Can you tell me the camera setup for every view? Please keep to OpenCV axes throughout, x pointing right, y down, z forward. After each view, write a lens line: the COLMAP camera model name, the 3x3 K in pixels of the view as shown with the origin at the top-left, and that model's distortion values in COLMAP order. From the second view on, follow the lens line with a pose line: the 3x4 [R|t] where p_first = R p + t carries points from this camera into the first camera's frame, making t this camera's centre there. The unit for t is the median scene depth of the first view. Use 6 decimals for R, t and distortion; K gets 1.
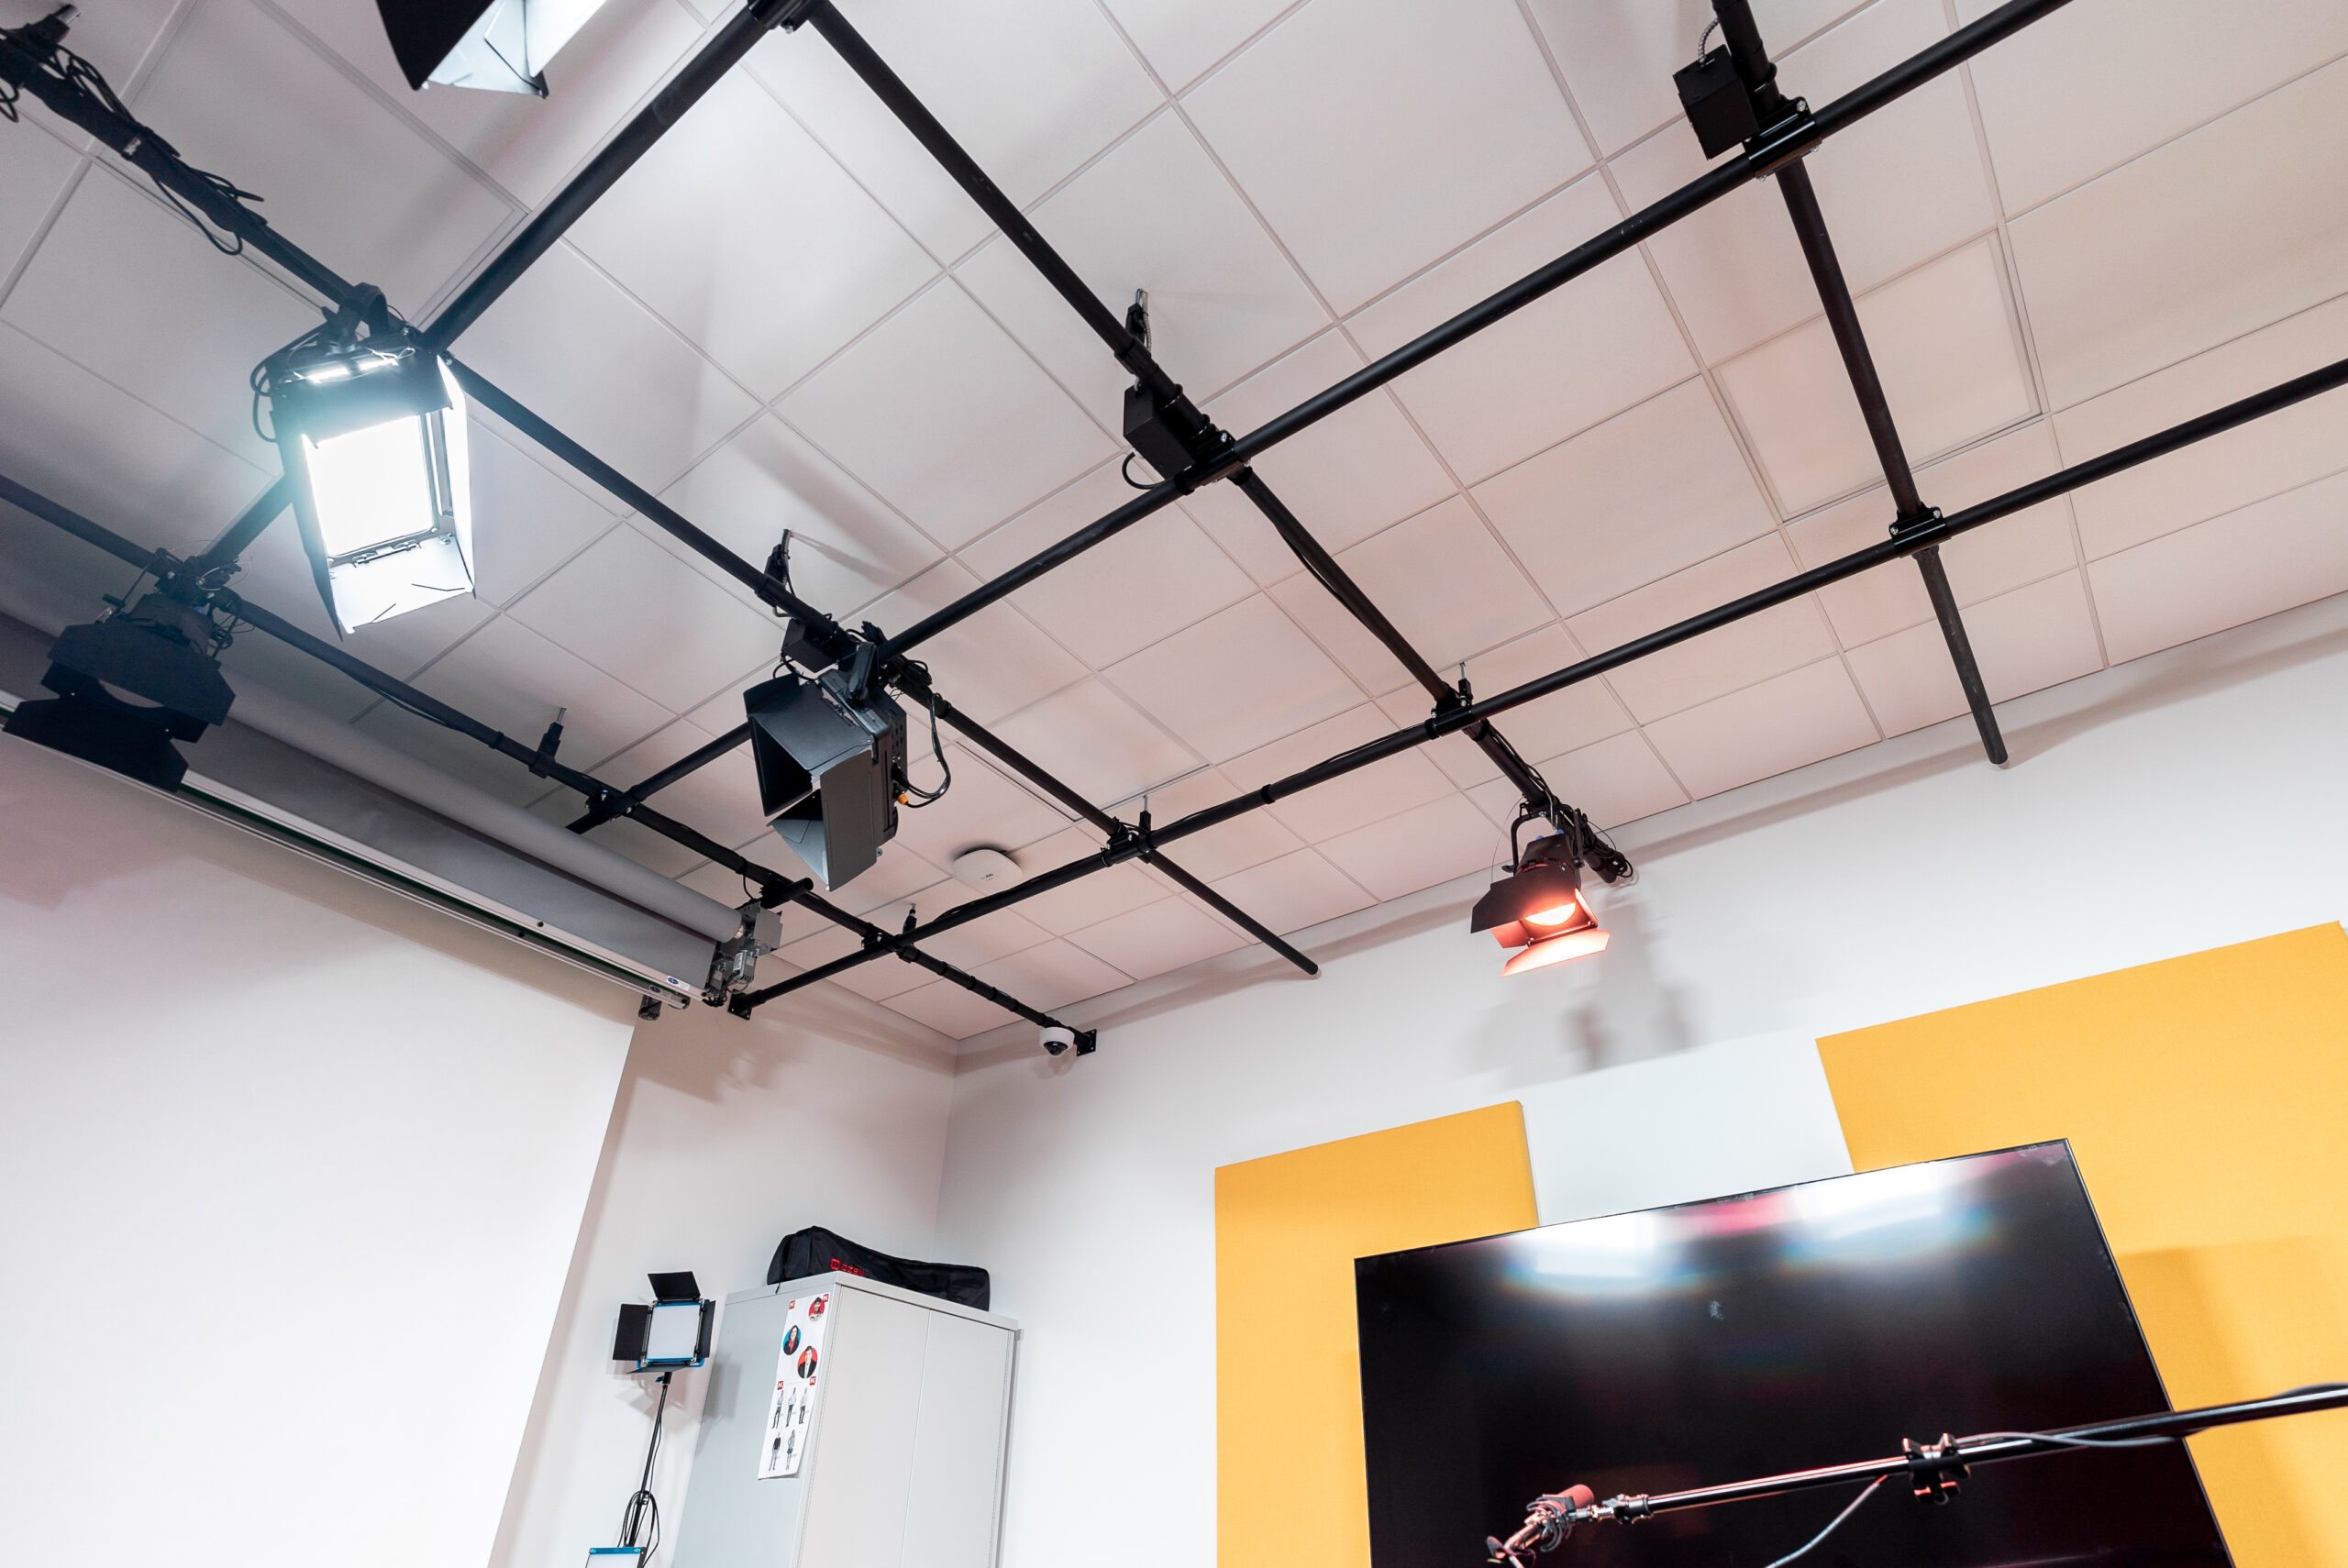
lens RADIAL K [[1274.3, 0, 1174.0], [0, 1274.3, 784.0], [0, 0, 1]] dist [-0.008941, 0.008432]
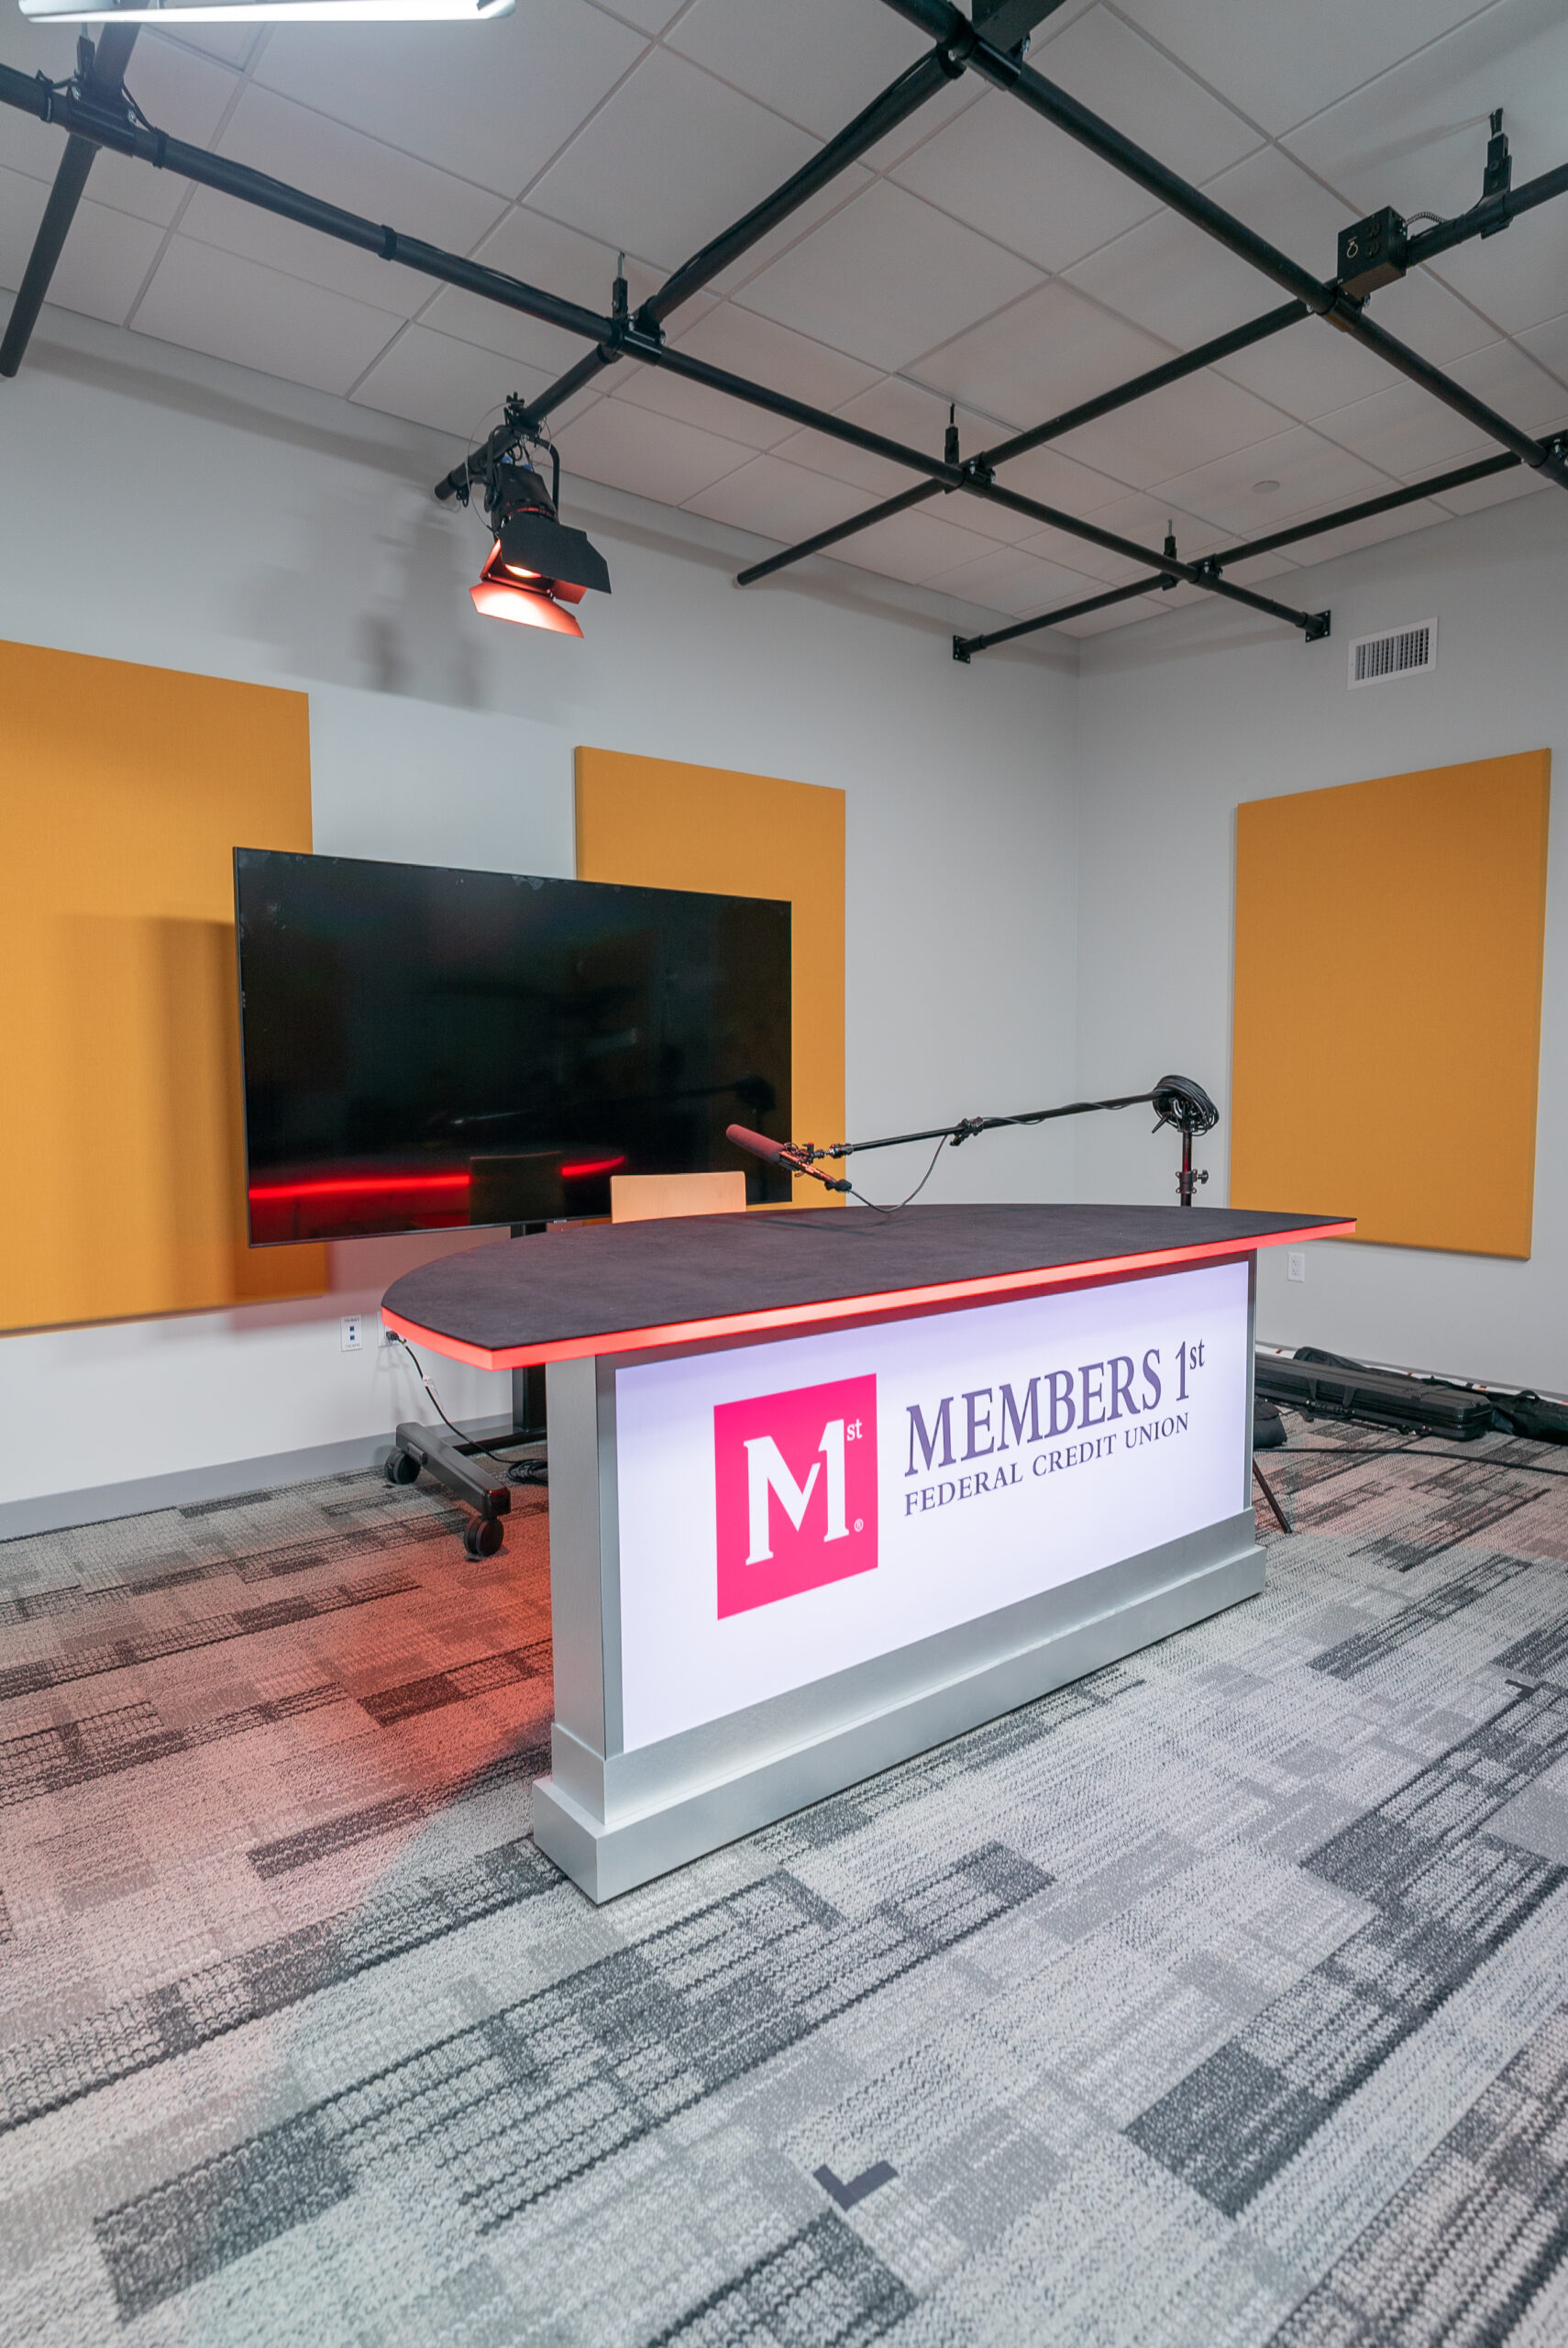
lens RADIAL K [[1274.3, 0, 784.0], [0, 1274.3, 1174.0], [0, 0, 1]] dist [-0.008941, 0.008432]
pose [[0.248500, -0.100357, 0.963419, -0.684160], [-0.546198, 0.806890, 0.224936, 0.164646], [-0.799947, -0.582114, 0.145697, 0.480307]]
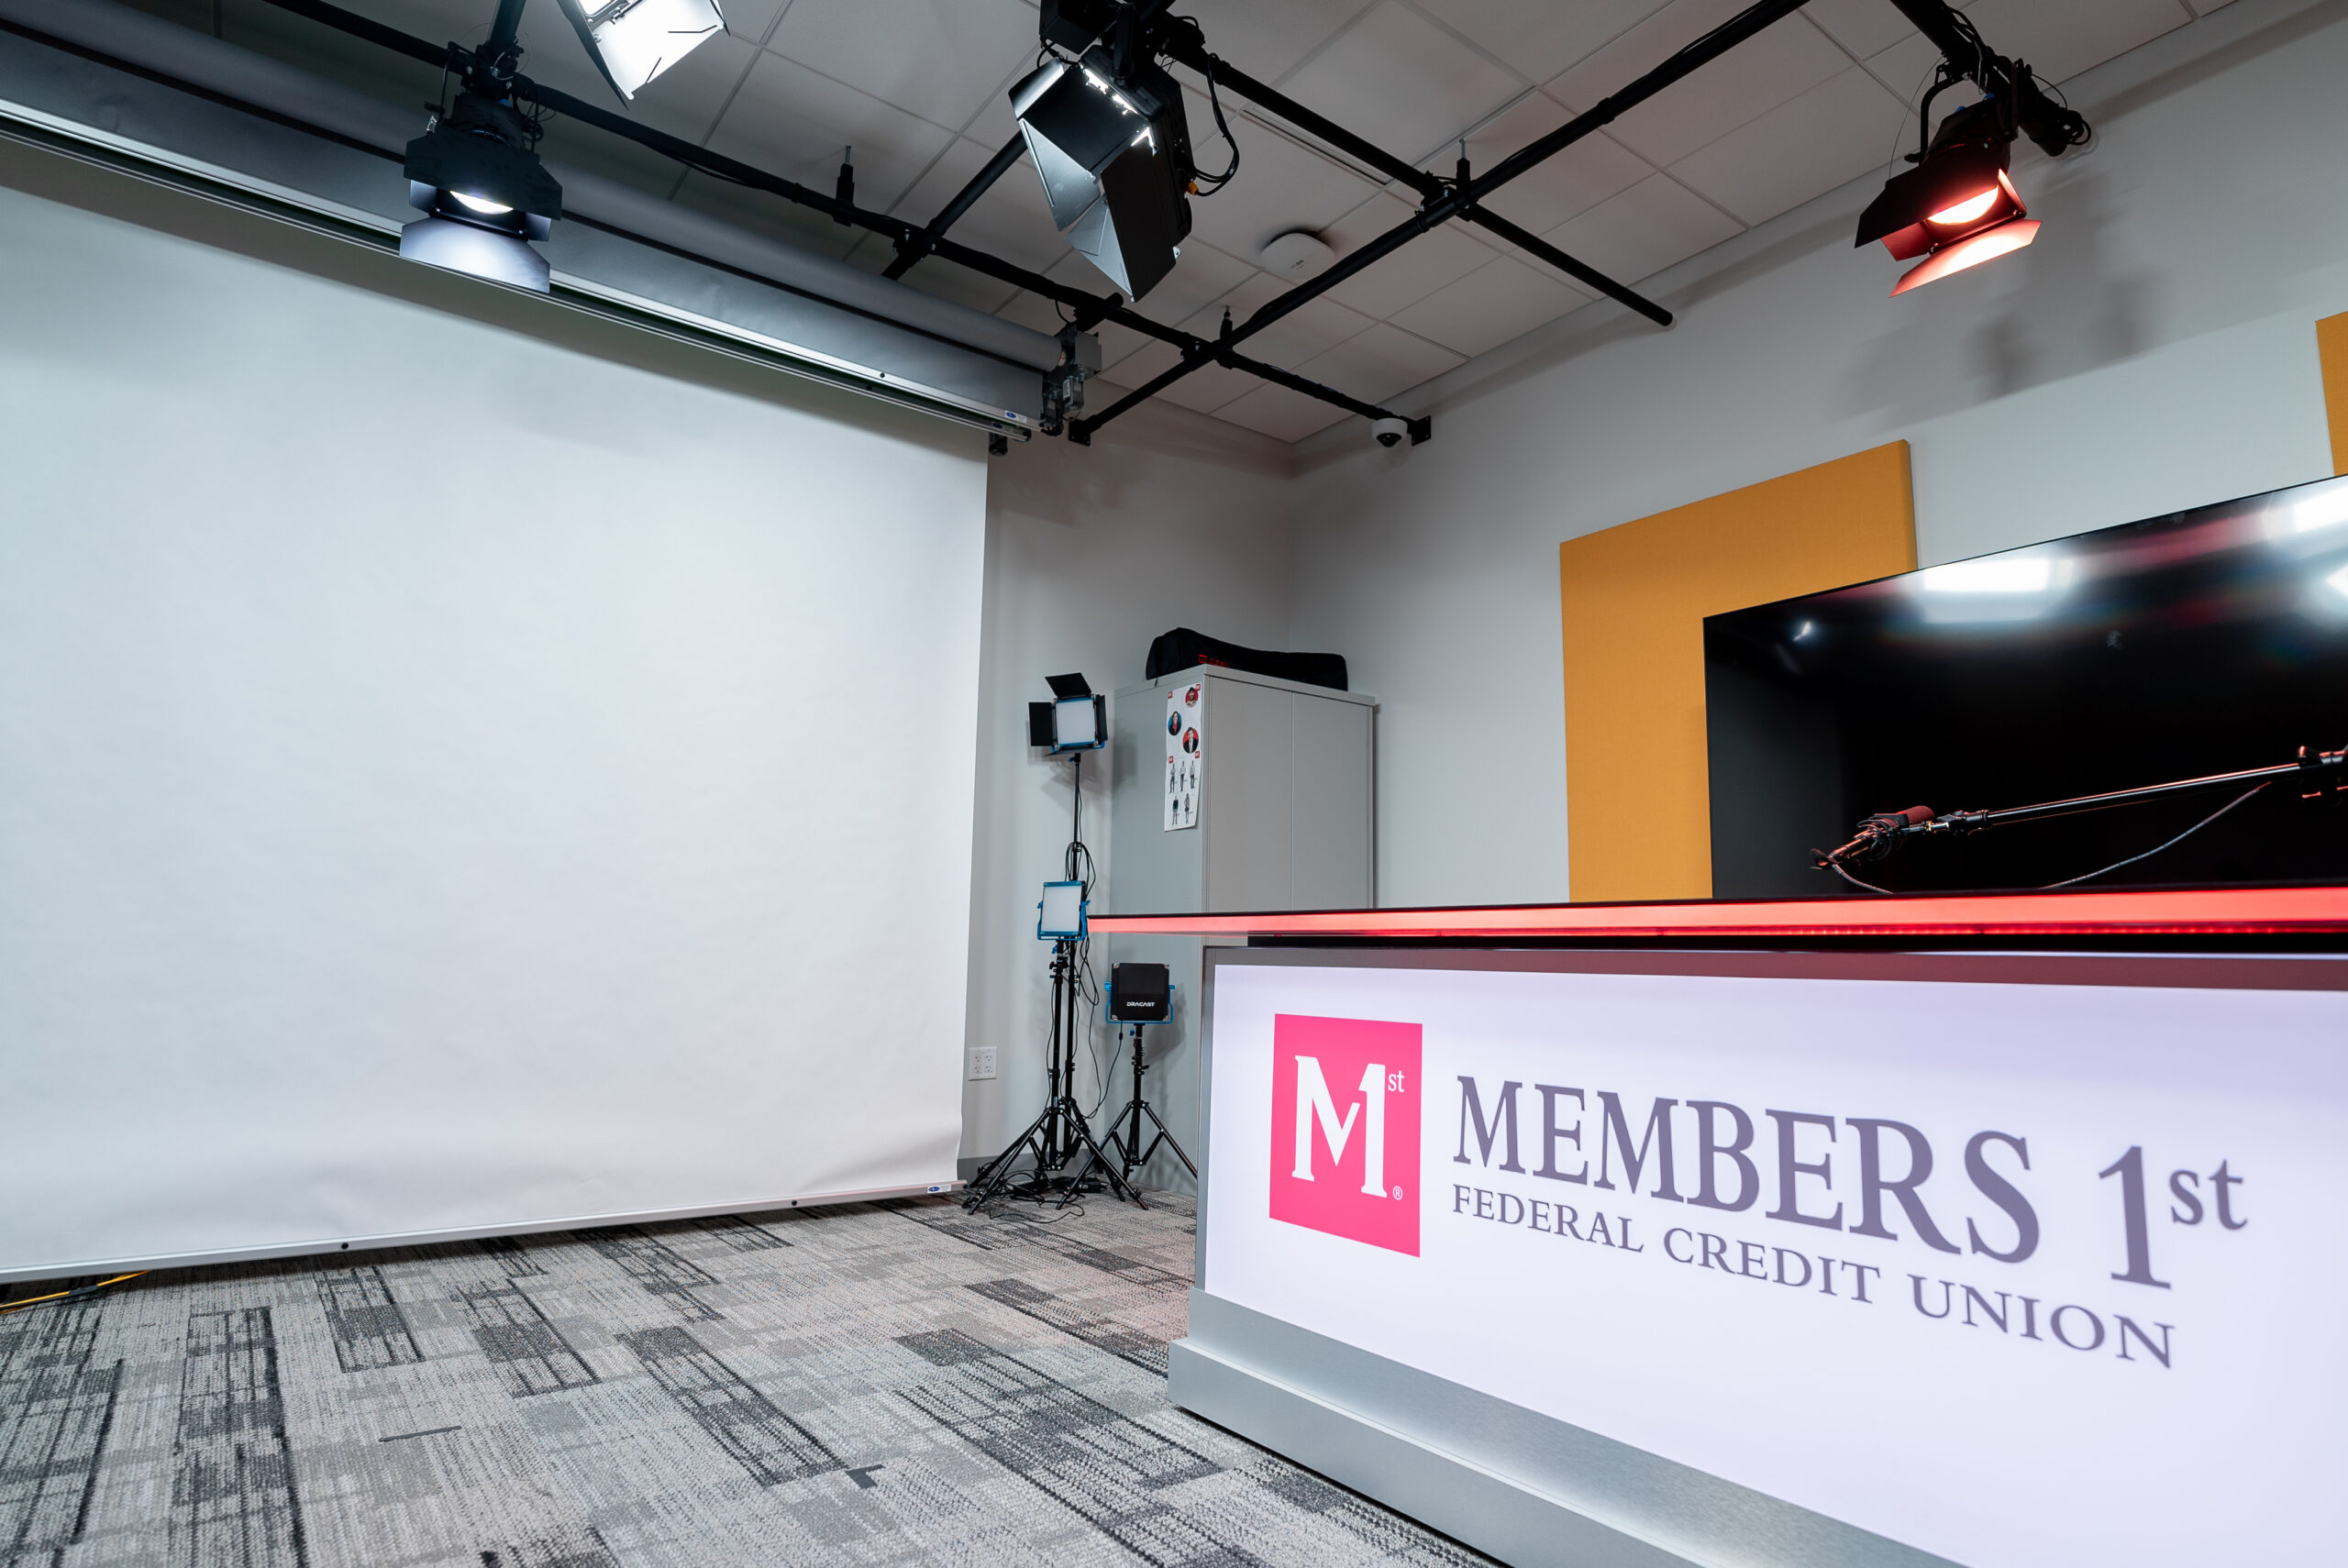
lens RADIAL K [[1274.3, 0, 1174.0], [0, 1274.3, 784.0], [0, 0, 1]] dist [-0.008941, 0.008432]
pose [[0.959111, -0.037235, -0.280571, 0.017468], [0.157778, 0.893328, 0.420798, 0.006271], [0.234973, -0.447860, 0.862675, -0.007898]]
